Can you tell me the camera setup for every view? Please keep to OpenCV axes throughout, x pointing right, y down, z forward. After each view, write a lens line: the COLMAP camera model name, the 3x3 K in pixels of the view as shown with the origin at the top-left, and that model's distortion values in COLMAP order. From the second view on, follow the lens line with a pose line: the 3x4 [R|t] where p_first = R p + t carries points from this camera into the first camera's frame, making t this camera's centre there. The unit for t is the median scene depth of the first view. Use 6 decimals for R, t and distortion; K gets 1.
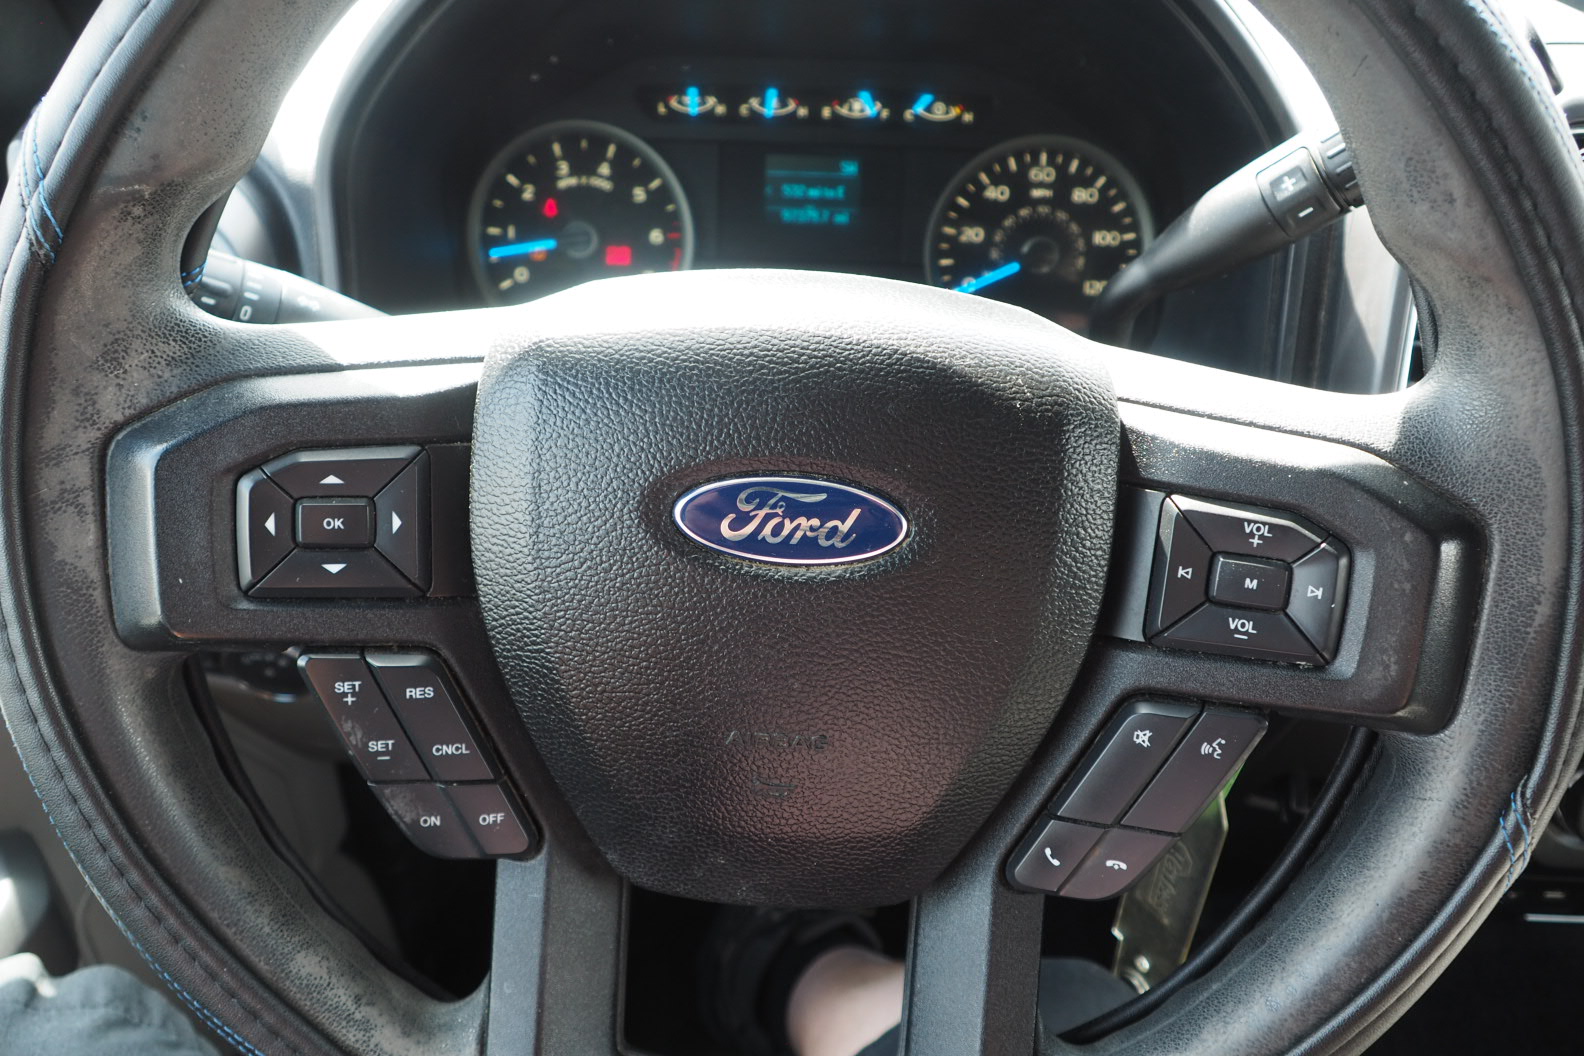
lens RADIAL K [[1114.7, 0, 804.1], [0, 1114.7, 526.7], [0, 0, 1]] dist [-0.029081, -0.001781]
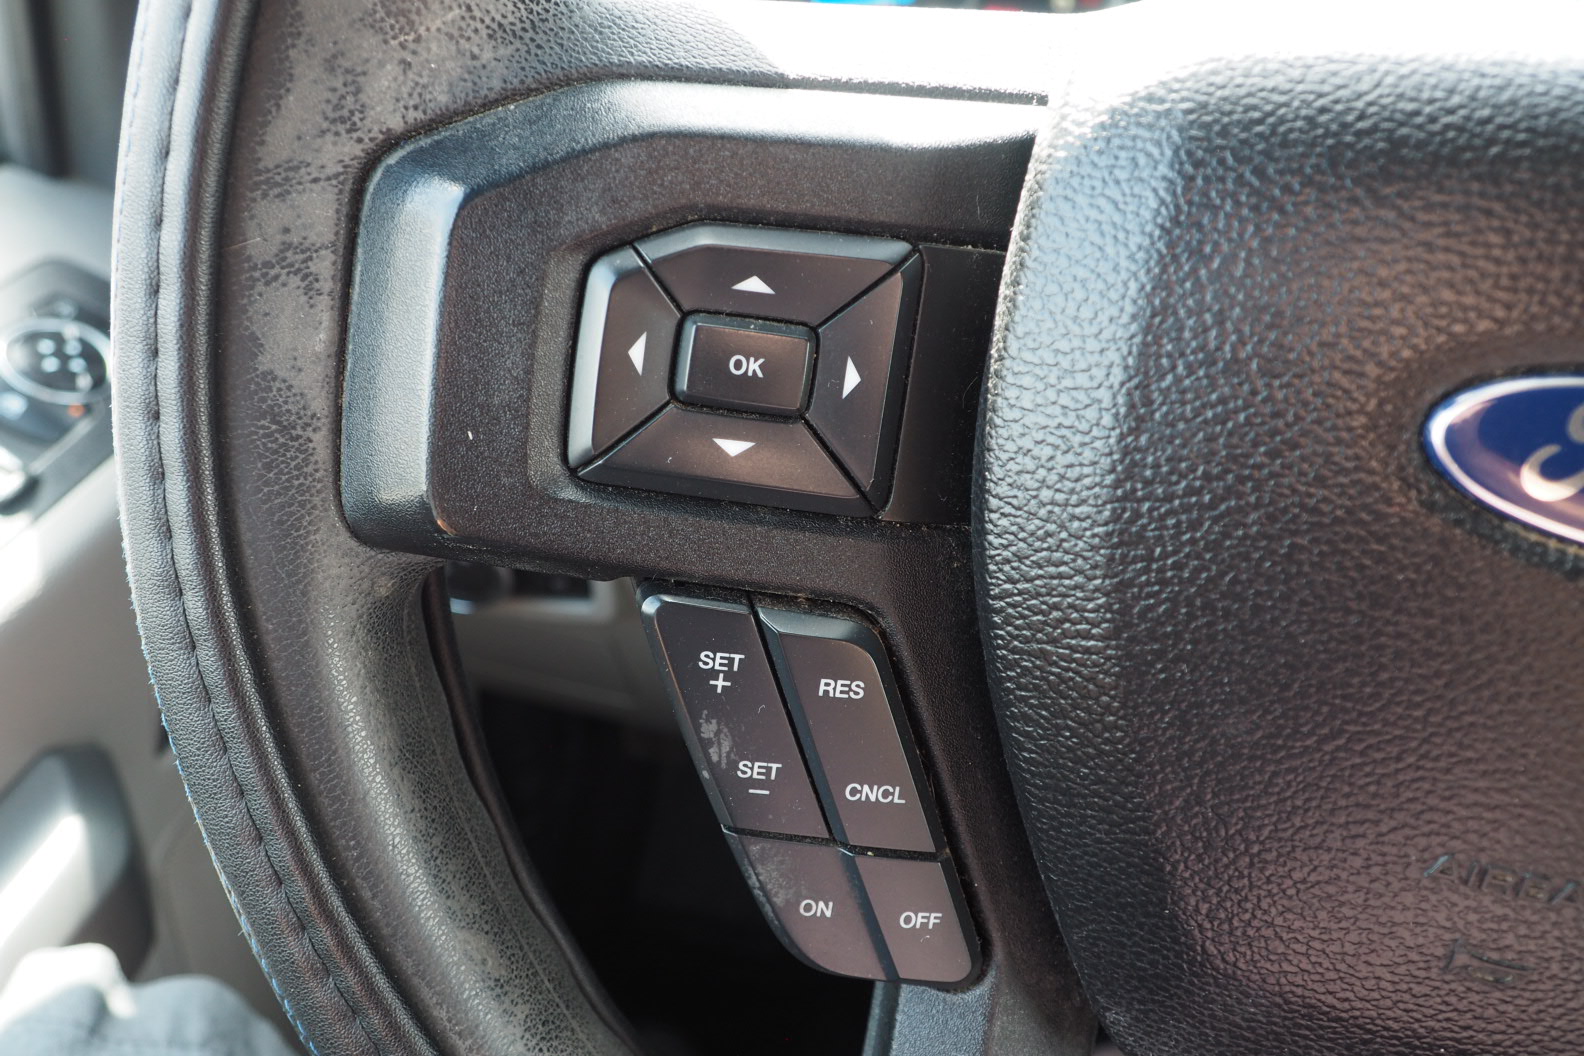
lens RADIAL K [[1347.4, 0, 792.2], [0, 1347.4, 510.4], [0, 0, 1]] dist [-0.009364, -0.020369]
pose [[0.983466, 0.135321, -0.120343, -0.298732], [-0.128280, 0.989639, 0.064482, 0.020659], [0.127822, -0.047978, 0.990636, 0.329440]]
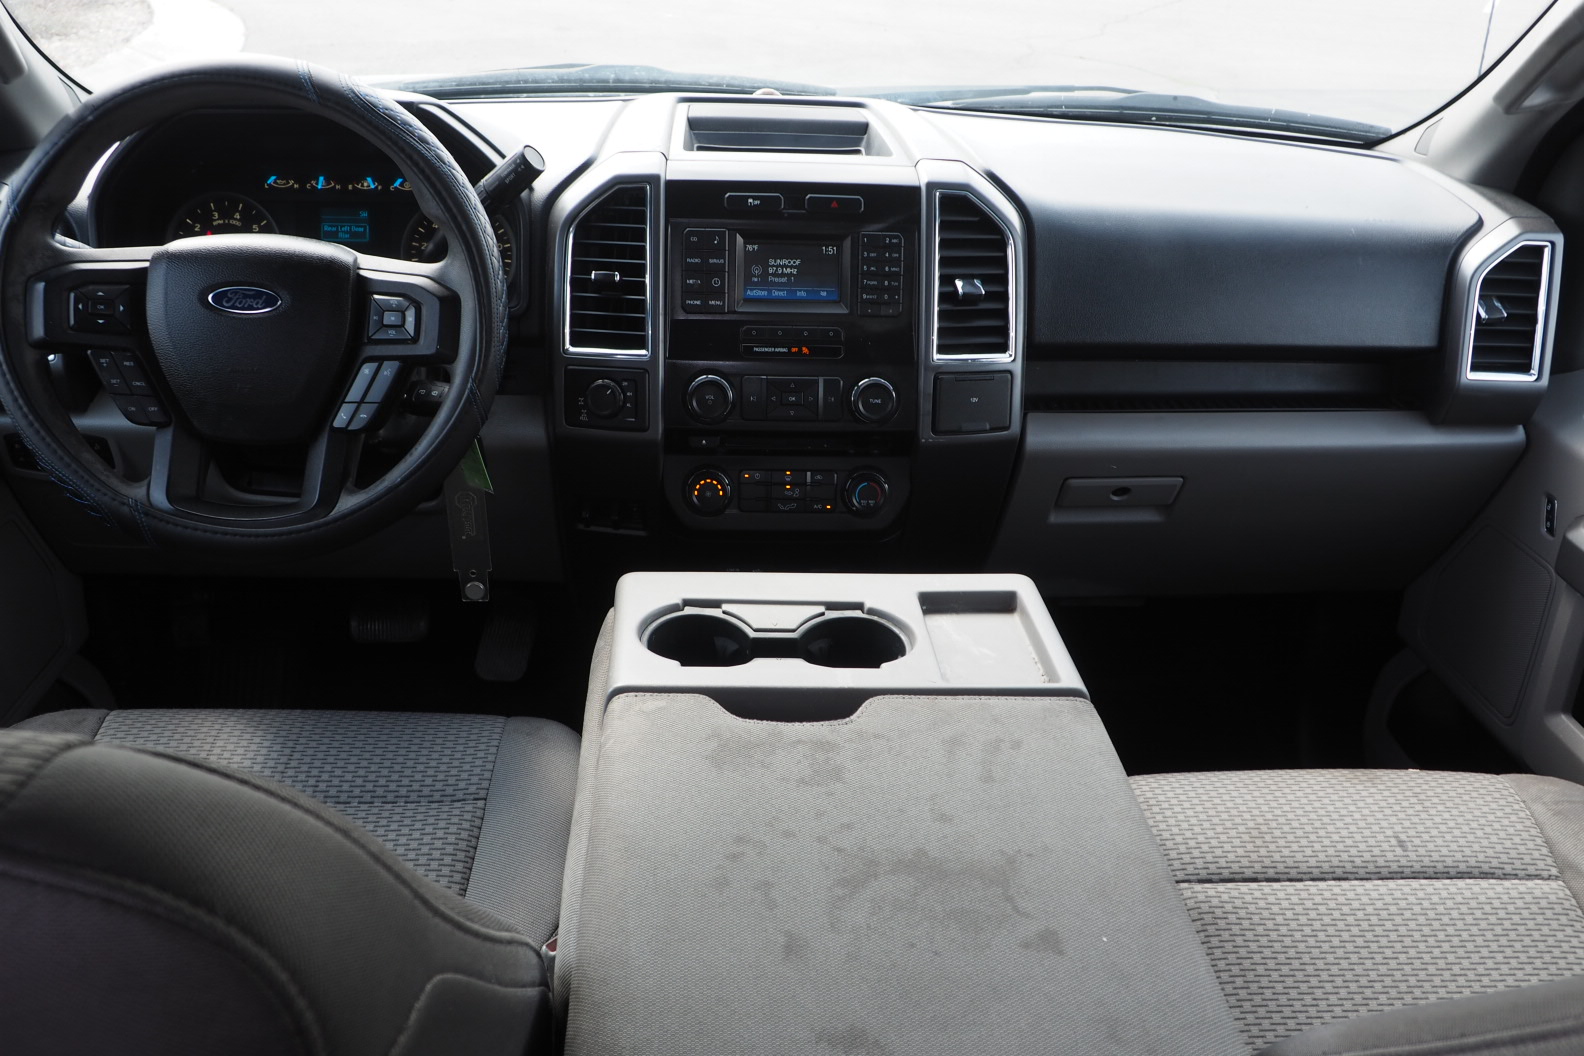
lens RADIAL K [[1347.4, 0, 794.4], [0, 1347.4, 544.1], [0, 0, 1]] dist [-0.009364, -0.020369]
pose [[0.994147, -0.032448, 0.103044, 1.085063], [0.043780, 0.993002, -0.109685, 1.129167], [-0.098764, 0.113554, 0.988611, -2.793023]]
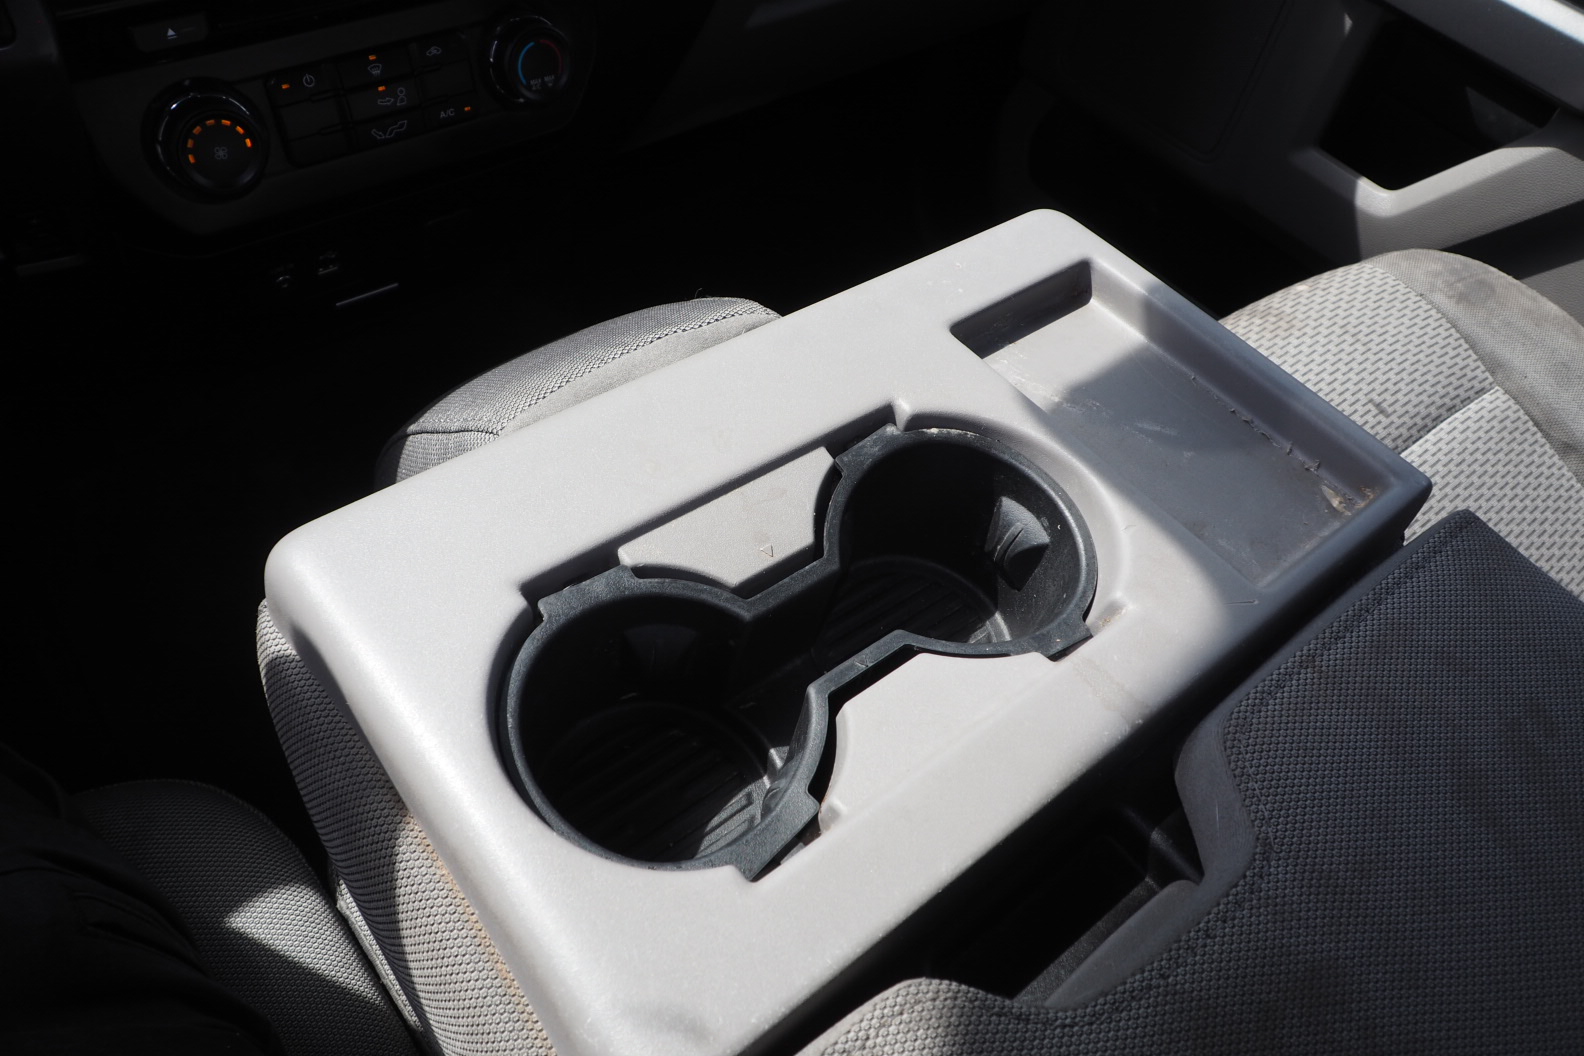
lens RADIAL K [[1114.7, 0, 777.3], [0, 1114.7, 533.4], [0, 0, 1]] dist [-0.029081, -0.001781]
pose [[0.752806, -0.463454, 0.467433, 0.868616], [0.254499, 0.859828, 0.442635, 0.421977], [-0.607053, -0.214257, 0.765232, -0.155465]]
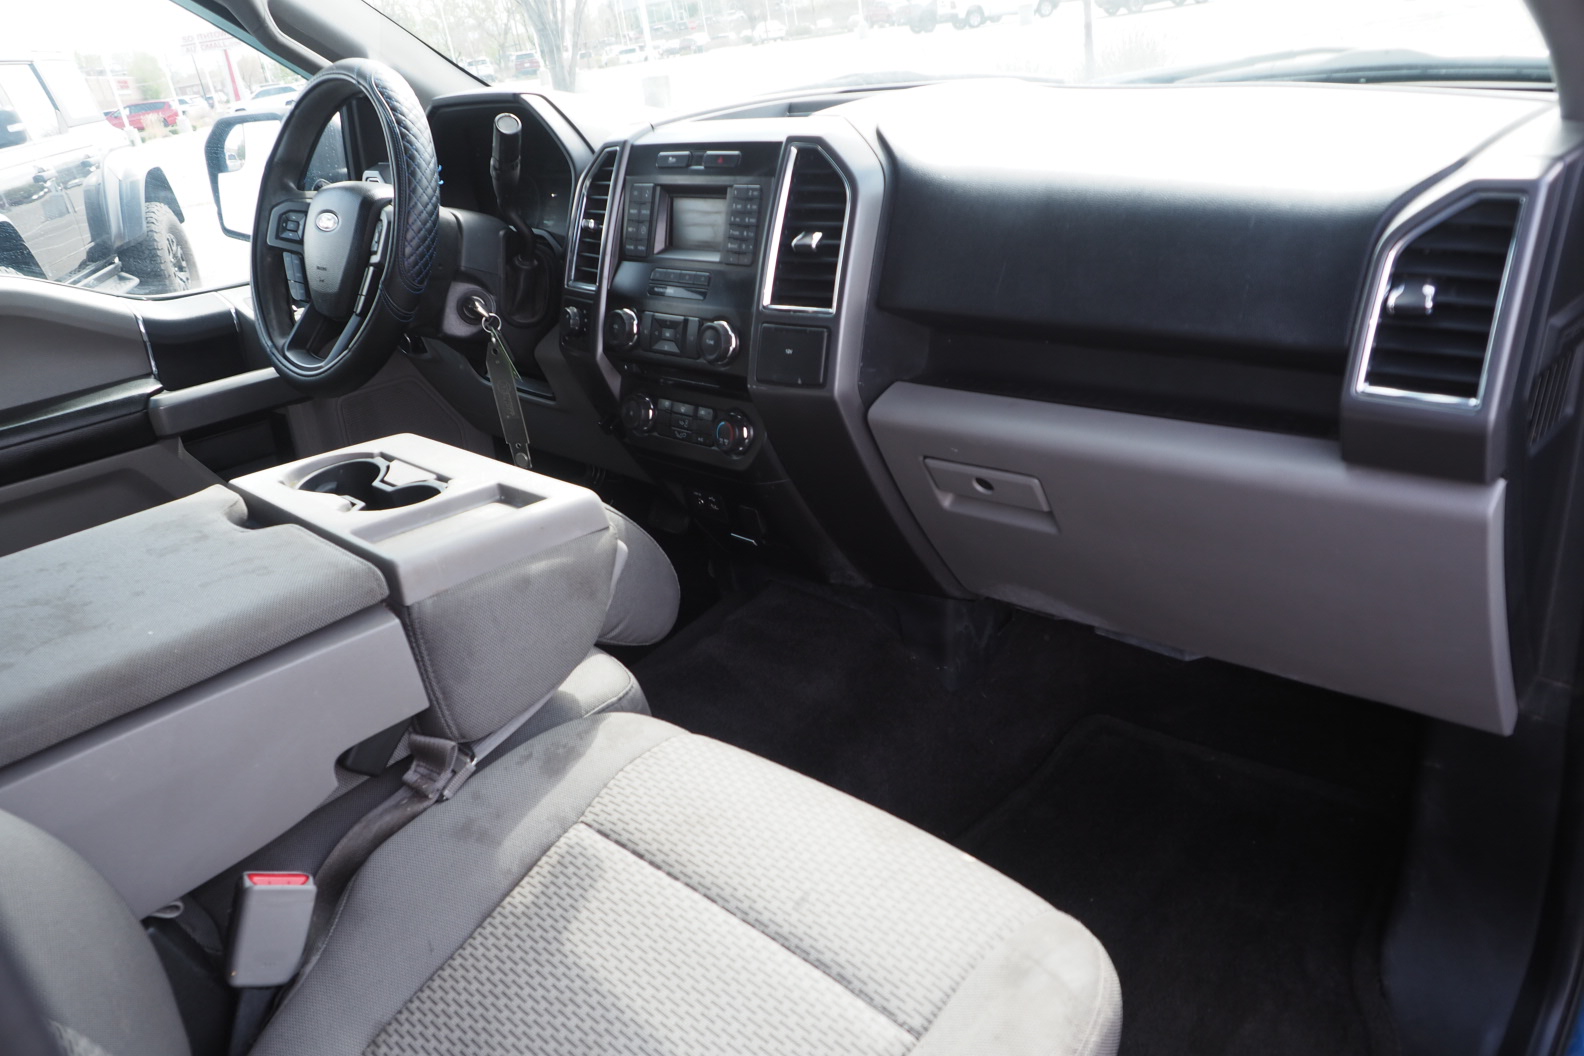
lens RADIAL K [[1176.7, 0, 805.6], [0, 1176.7, 524.3], [0, 0, 1]] dist [-0.004053, -0.034458]
pose [[0.741704, 0.169257, -0.649021, 4.856212], [-0.262444, 0.963723, -0.048594, 0.920374], [0.617251, 0.206374, 0.759217, -1.300215]]
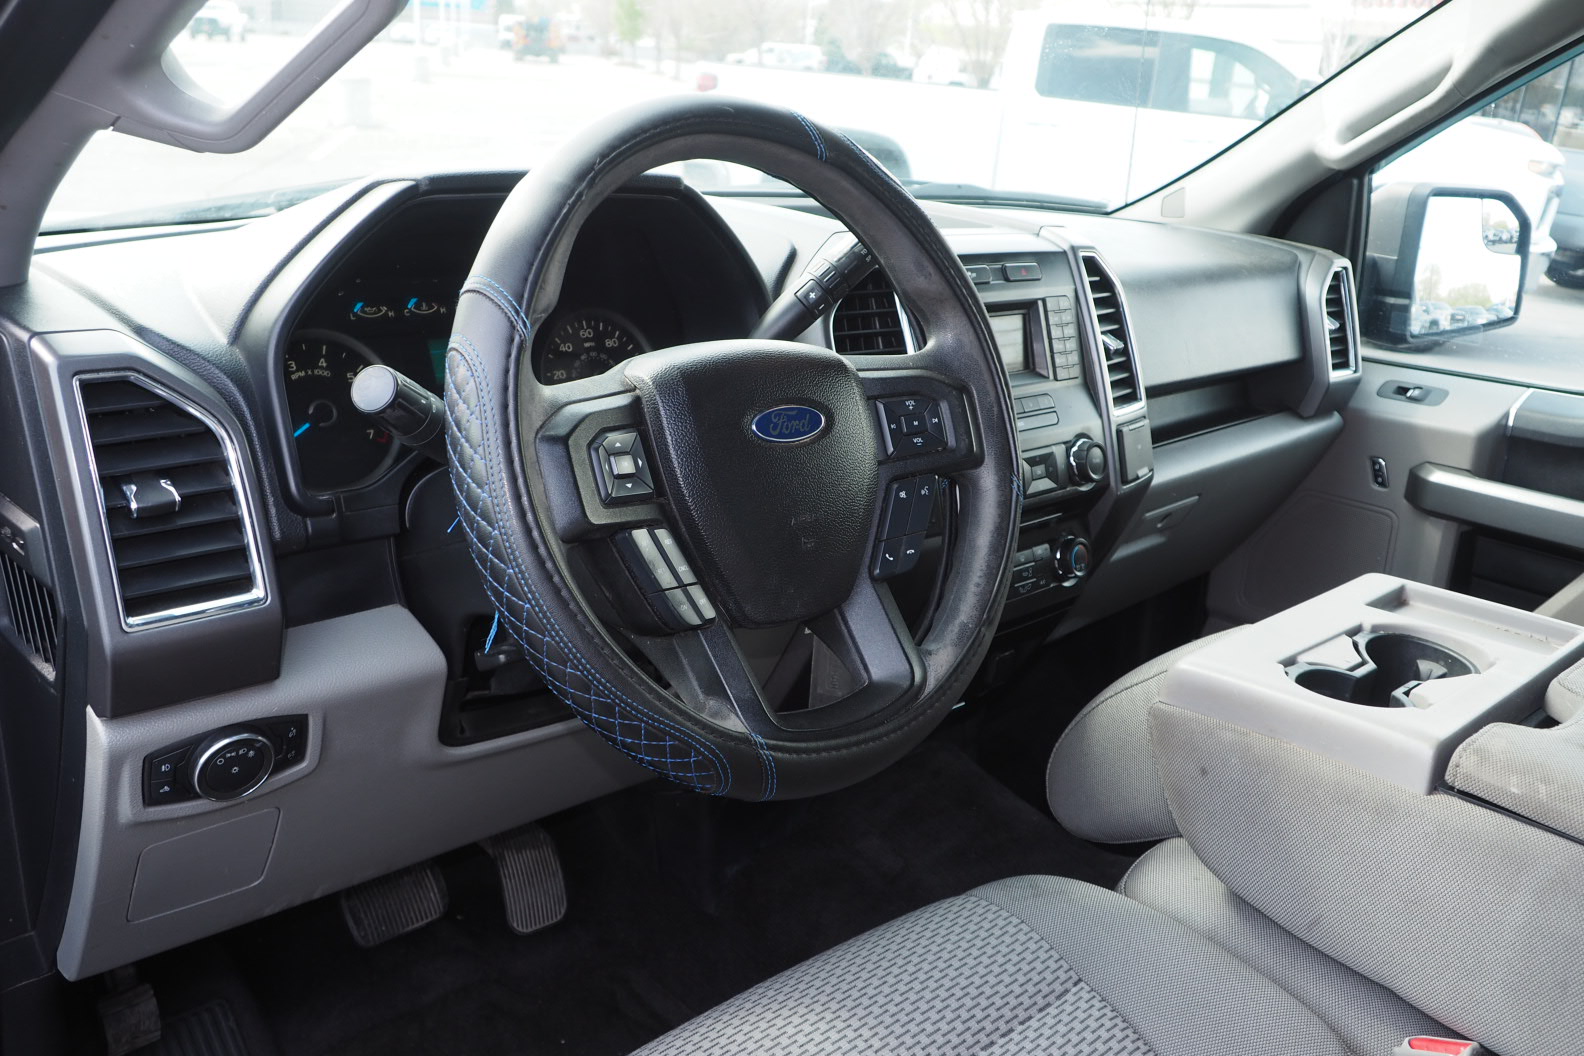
lens RADIAL K [[1347.4, 0, 791.8], [0, 1347.4, 520.1], [0, 0, 1]] dist [-0.009364, -0.020369]
pose [[0.700013, -0.194060, 0.687257, -1.909745], [0.351727, 0.931238, -0.095304, 0.436599], [-0.621506, 0.308441, 0.720136, -0.974636]]
